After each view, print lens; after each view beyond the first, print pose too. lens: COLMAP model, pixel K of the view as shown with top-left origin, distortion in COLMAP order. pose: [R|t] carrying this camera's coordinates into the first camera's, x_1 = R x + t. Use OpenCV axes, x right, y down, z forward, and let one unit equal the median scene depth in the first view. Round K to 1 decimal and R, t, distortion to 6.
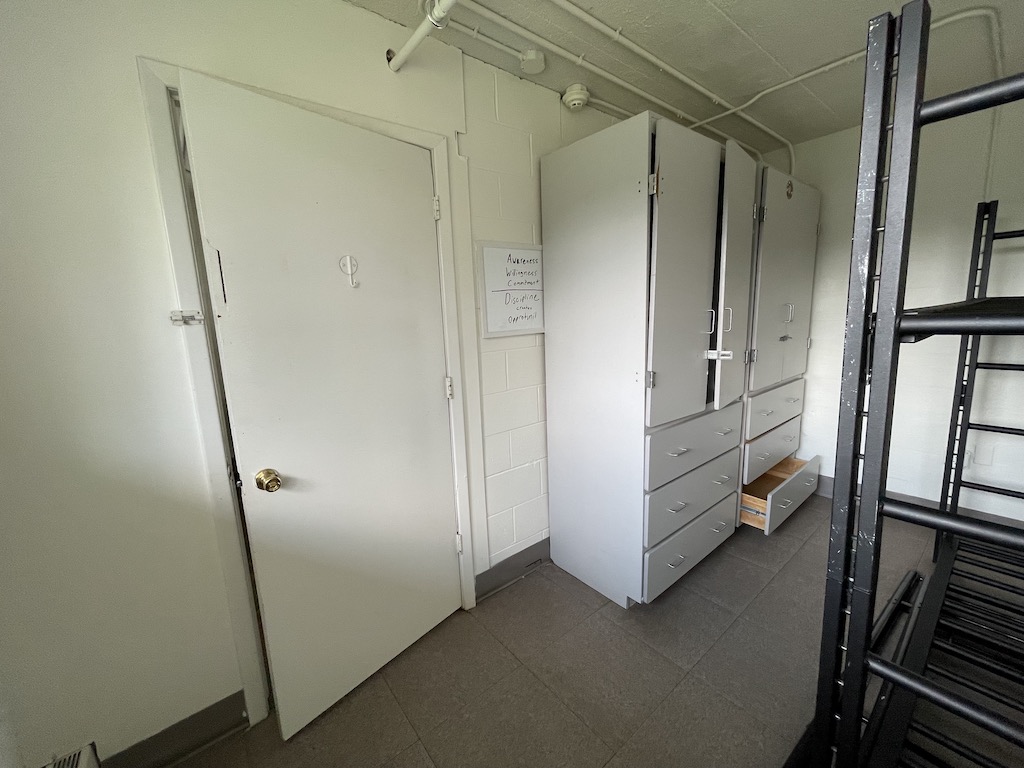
lens RADIAL K [[413.8, 0, 510.3], [0, 413.8, 380.6], [0, 0, 1]] dist [0.000333, -0.000277]
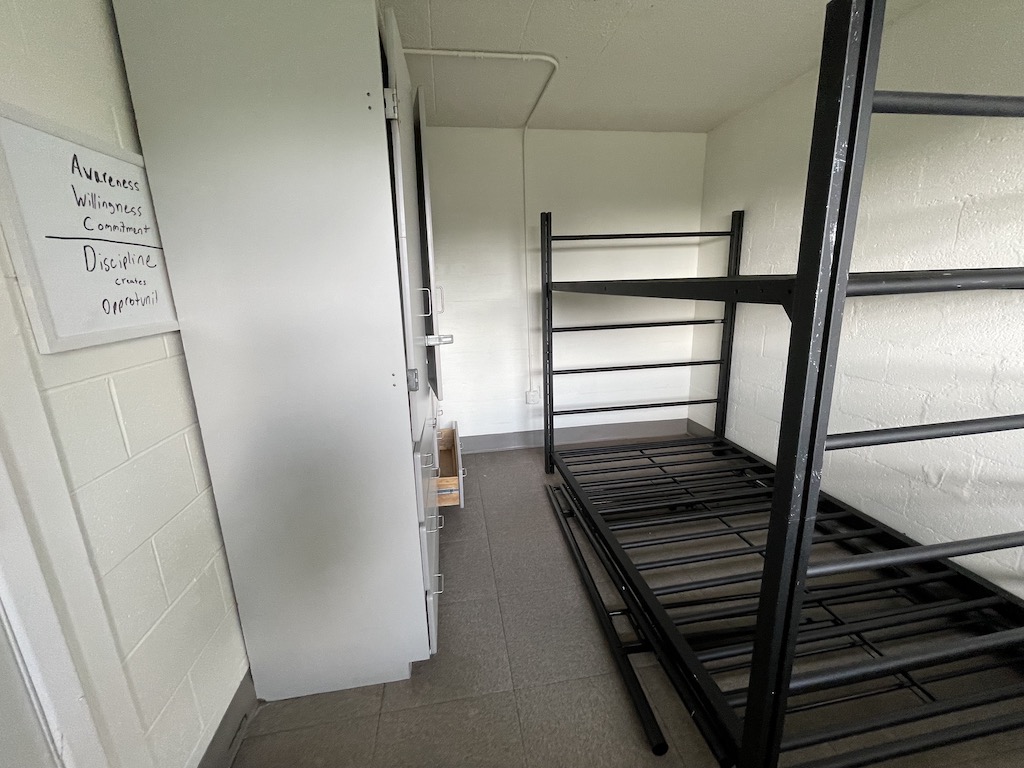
lens RADIAL K [[413.8, 0, 513.2], [0, 413.8, 380.0], [0, 0, 1]] dist [0.000333, -0.000277]
pose [[0.496948, -0.176148, 0.849715, -0.177999], [0.153784, 0.981559, 0.113541, -0.050733], [-0.854045, 0.074249, 0.514872, 0.391050]]
